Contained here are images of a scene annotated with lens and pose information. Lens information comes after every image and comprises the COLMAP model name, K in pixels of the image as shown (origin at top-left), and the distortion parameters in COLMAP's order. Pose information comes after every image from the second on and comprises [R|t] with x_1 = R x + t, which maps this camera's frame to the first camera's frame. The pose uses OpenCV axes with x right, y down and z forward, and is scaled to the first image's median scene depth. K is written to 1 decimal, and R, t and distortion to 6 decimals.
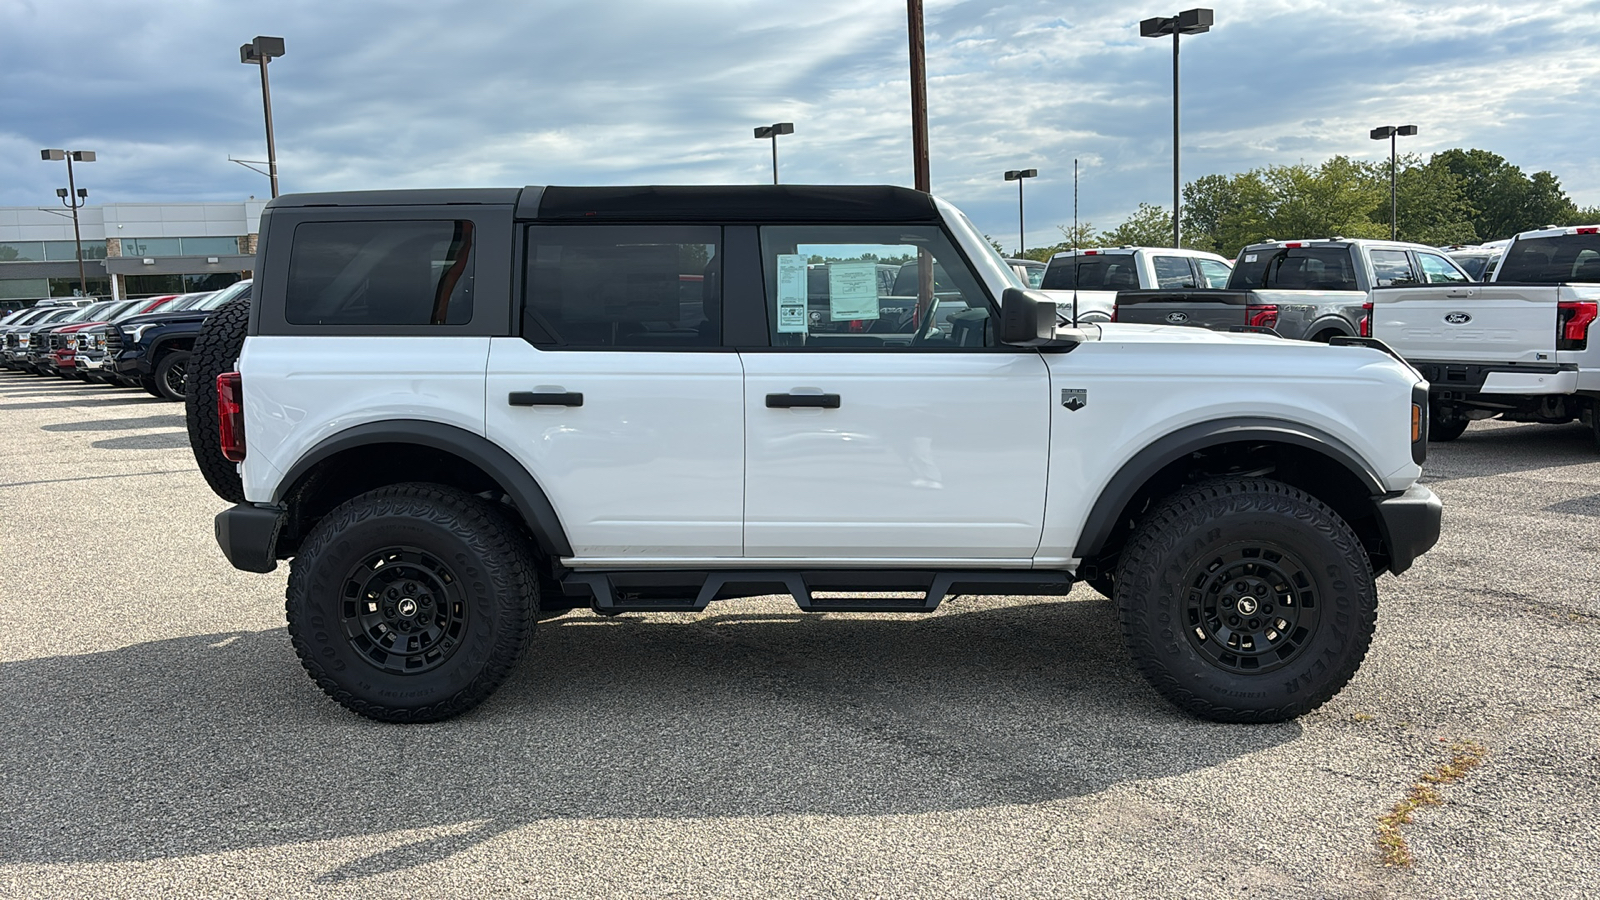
lens RADIAL K [[1371.8, 0, 794.6], [0, 1371.8, 445.8], [0, 0, 1]] dist [0.031750, -0.006323]
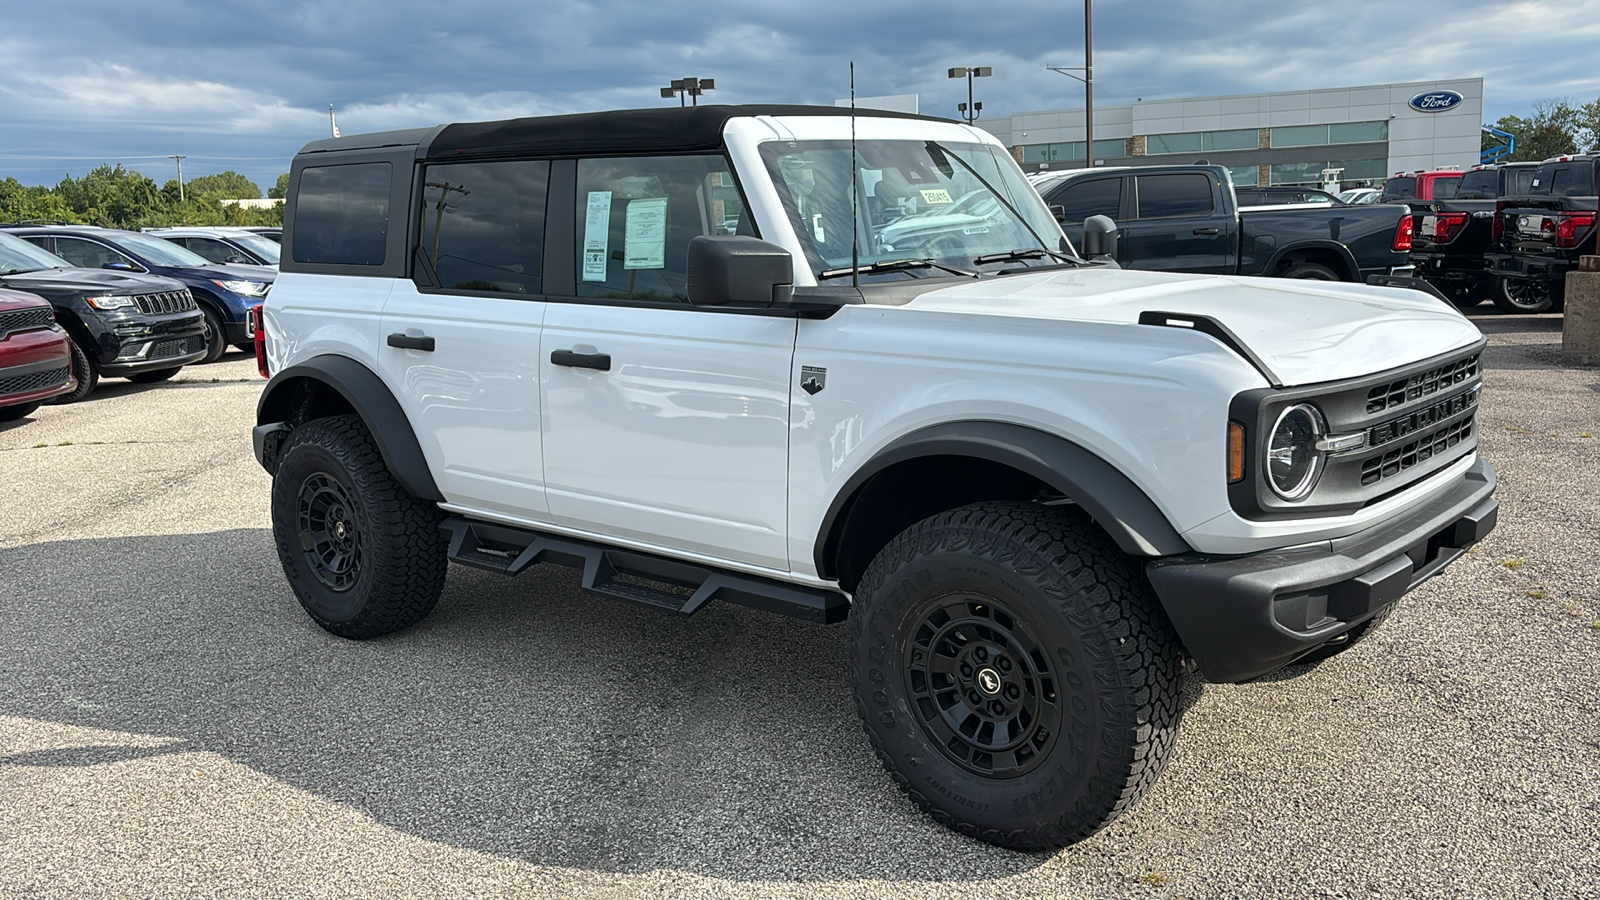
lens RADIAL K [[1371.8, 0, 794.6], [0, 1371.8, 445.8], [0, 0, 1]] dist [0.031750, -0.006323]
pose [[0.804632, 0.094601, -0.586190, 0.634593], [-0.052066, 0.994665, 0.089054, -0.062495], [0.591487, -0.041135, 0.805265, 0.356575]]
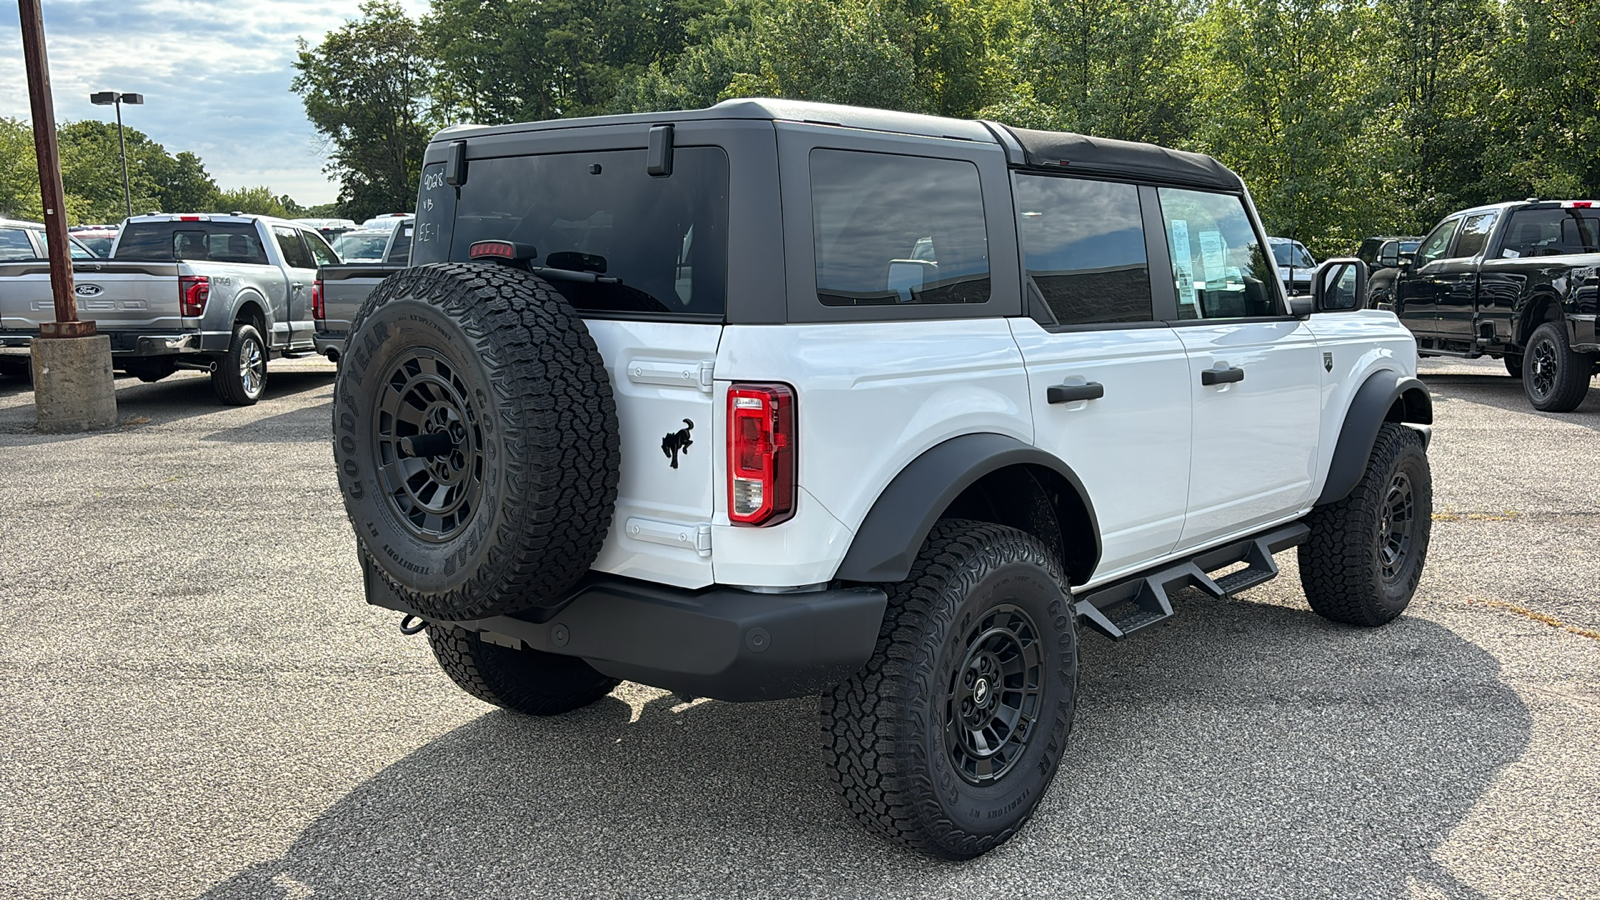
lens RADIAL K [[1411.2, 0, 820.1], [0, 1411.2, 420.4], [0, 0, 1]] dist [0.034658, -0.001908]
pose [[0.603004, -0.077128, 0.794001, -0.929076], [0.081770, 0.996049, 0.034654, -0.058715], [-0.793536, 0.044029, 0.606928, 0.616582]]
